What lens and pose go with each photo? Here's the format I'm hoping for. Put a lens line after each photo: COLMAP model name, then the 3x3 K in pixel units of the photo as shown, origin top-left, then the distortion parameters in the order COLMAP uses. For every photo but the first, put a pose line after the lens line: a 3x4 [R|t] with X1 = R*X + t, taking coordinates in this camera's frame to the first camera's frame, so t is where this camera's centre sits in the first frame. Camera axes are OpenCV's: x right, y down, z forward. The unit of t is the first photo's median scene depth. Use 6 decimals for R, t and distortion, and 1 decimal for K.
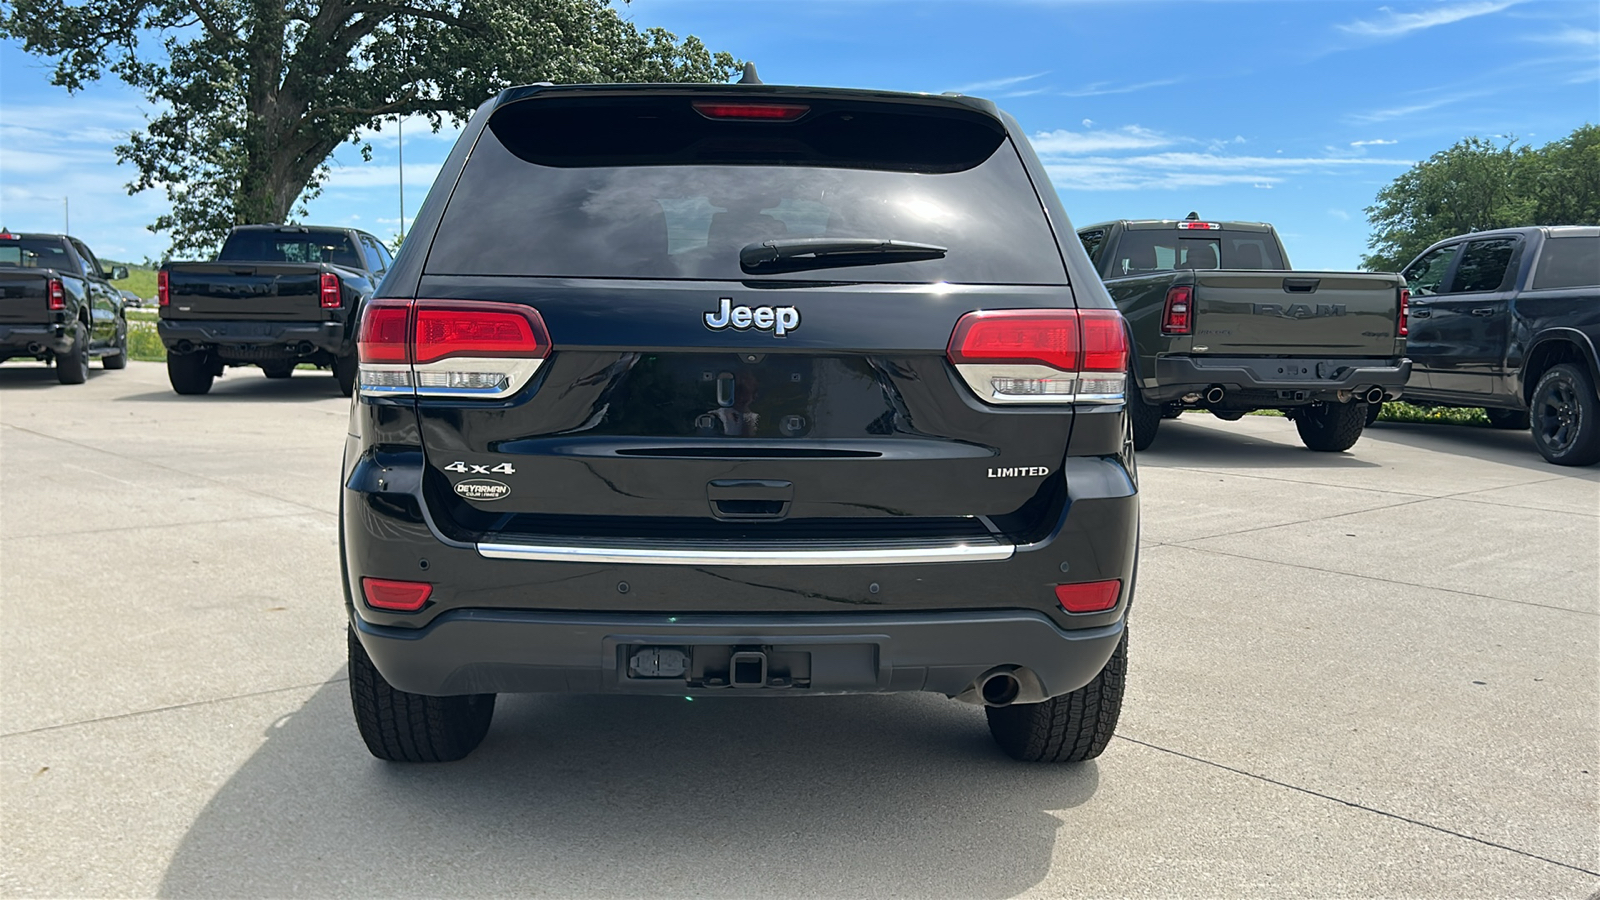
lens RADIAL K [[1470.5, 0, 810.1], [0, 1470.5, 447.6], [0, 0, 1]] dist [0.036248, 0.000000]
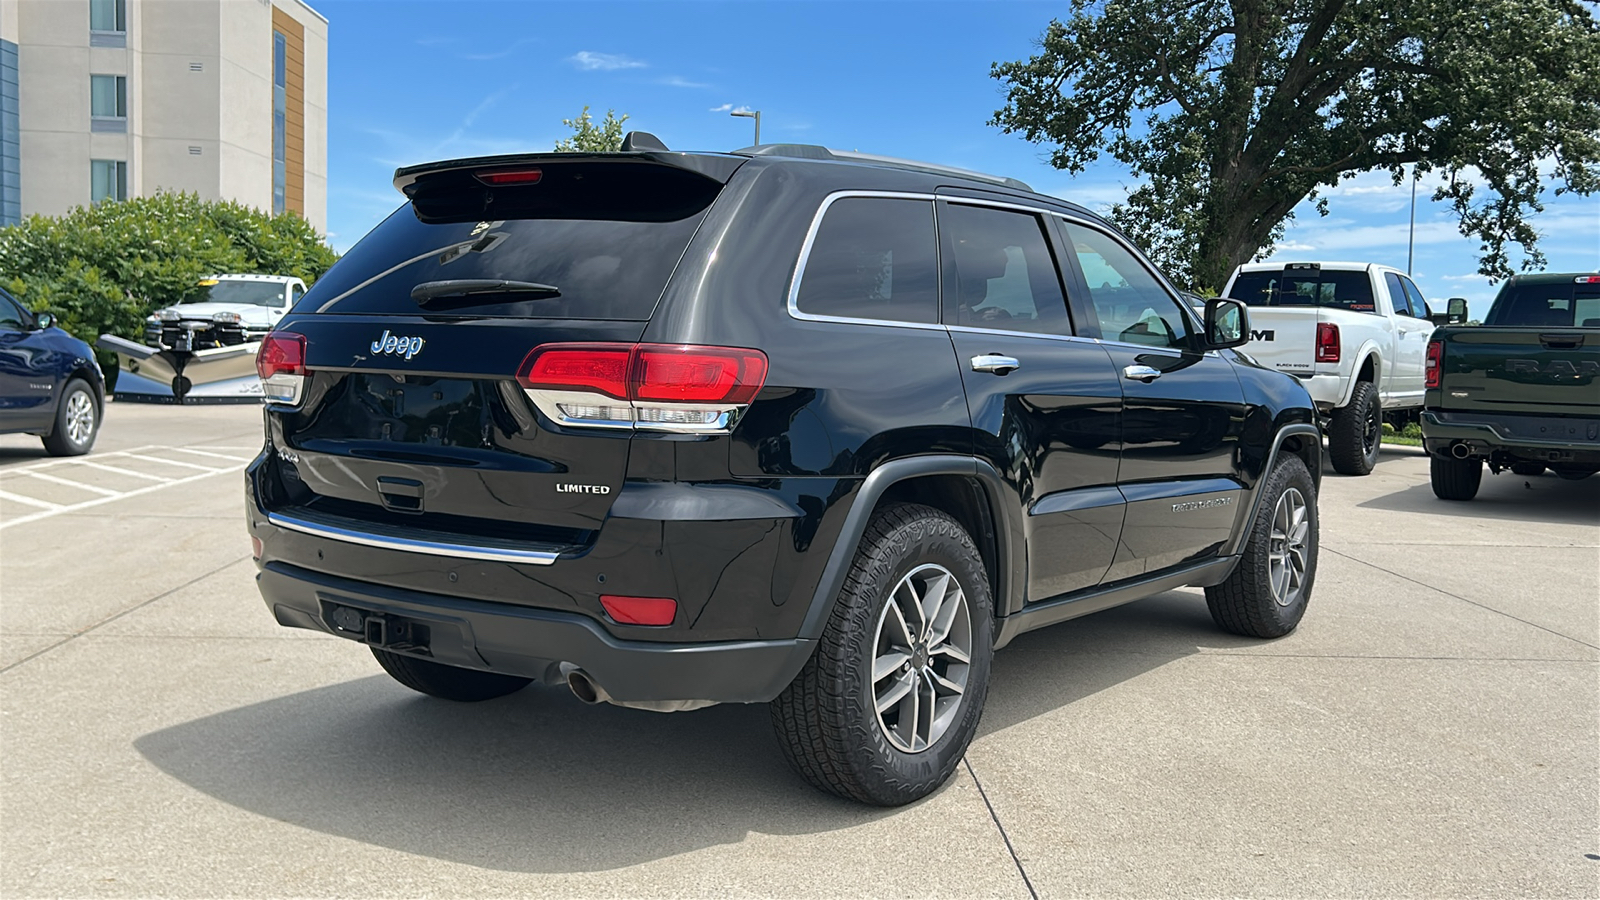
lens RADIAL K [[1470.5, 0, 814.3], [0, 1470.5, 458.2], [0, 0, 1]] dist [0.036248, 0.000000]
pose [[0.777759, 0.053704, -0.626265, 0.533844], [-0.074259, 0.997216, -0.006708, -0.006533], [0.624161, 0.051723, 0.779582, 0.136163]]
